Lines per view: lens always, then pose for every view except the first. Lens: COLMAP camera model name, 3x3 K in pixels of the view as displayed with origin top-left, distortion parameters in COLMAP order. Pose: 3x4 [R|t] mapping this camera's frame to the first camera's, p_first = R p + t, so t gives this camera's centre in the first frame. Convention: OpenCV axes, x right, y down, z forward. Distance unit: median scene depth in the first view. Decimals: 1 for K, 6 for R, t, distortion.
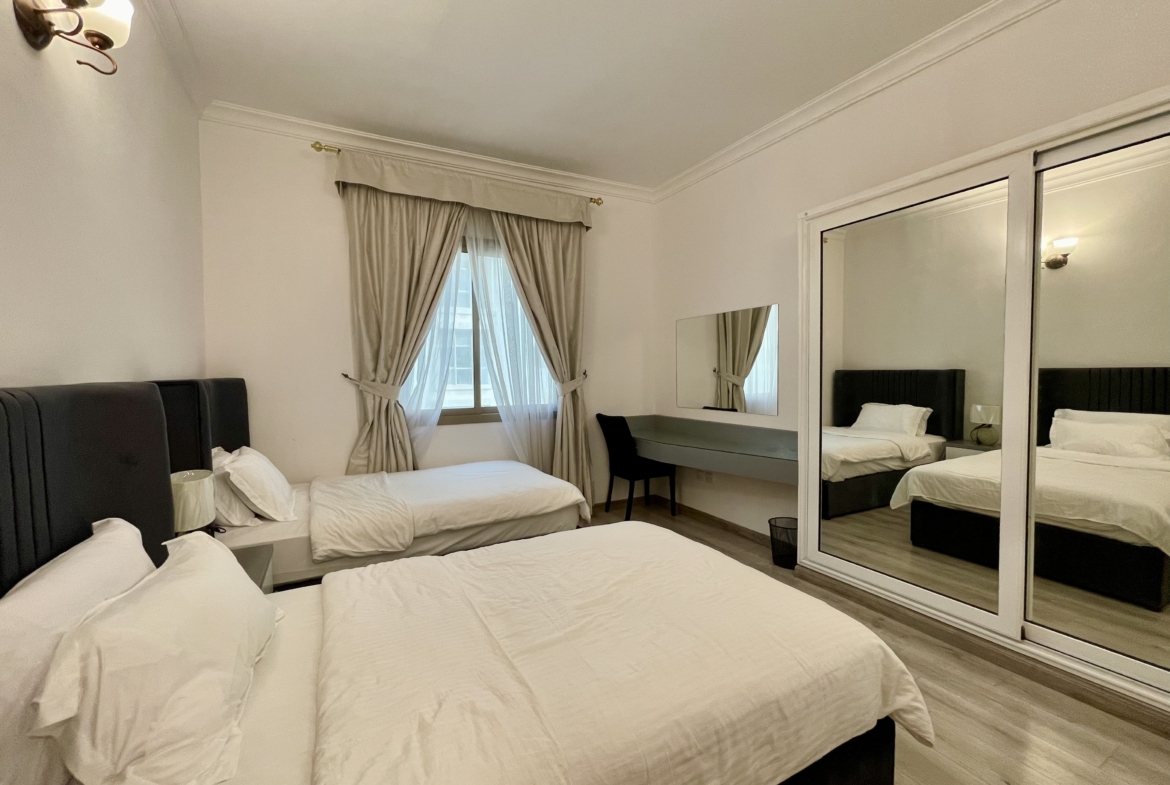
lens RADIAL K [[476.8, 0, 587.6], [0, 476.8, 393.1], [0, 0, 1]] dist [0.001704, -0.000240]
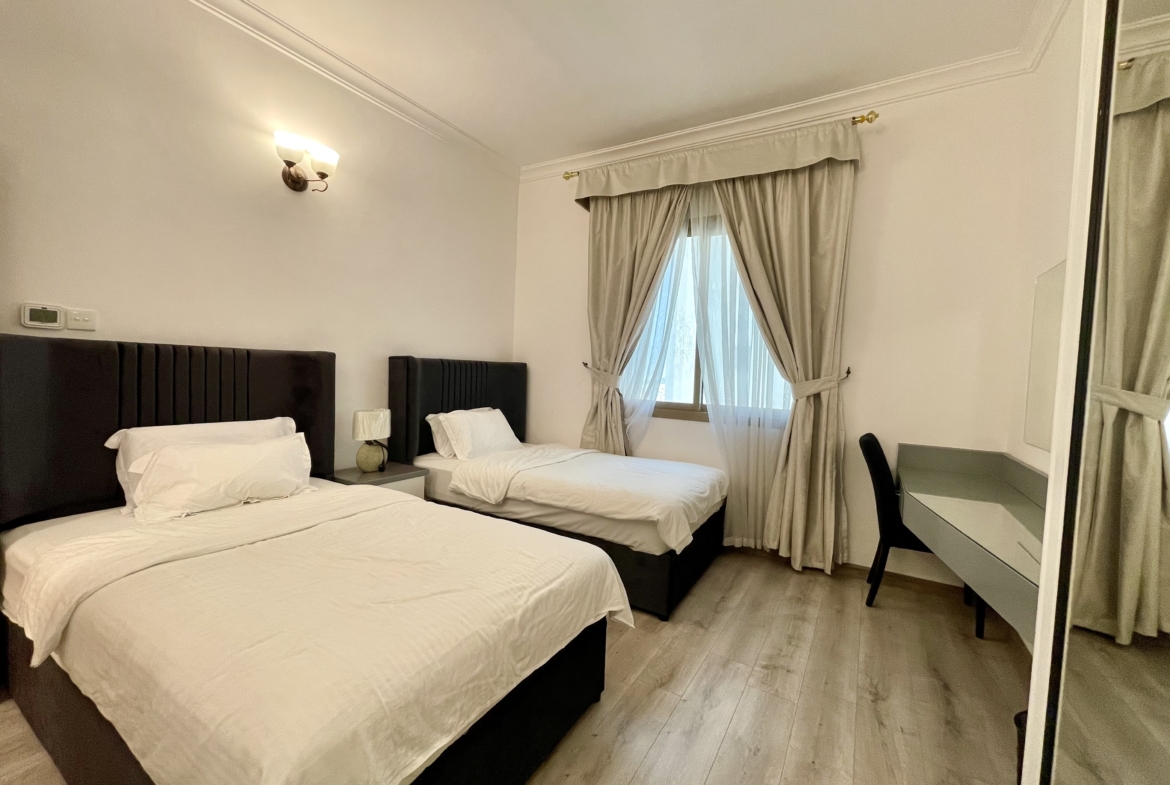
lens RADIAL K [[476.8, 0, 585.7], [0, 476.8, 392.2], [0, 0, 1]] dist [0.001704, -0.000240]
pose [[0.510657, 0.079672, -0.856085, 0.469768], [-0.077847, 0.995892, 0.046247, -0.019307], [0.856253, 0.043027, 0.514761, 0.367238]]
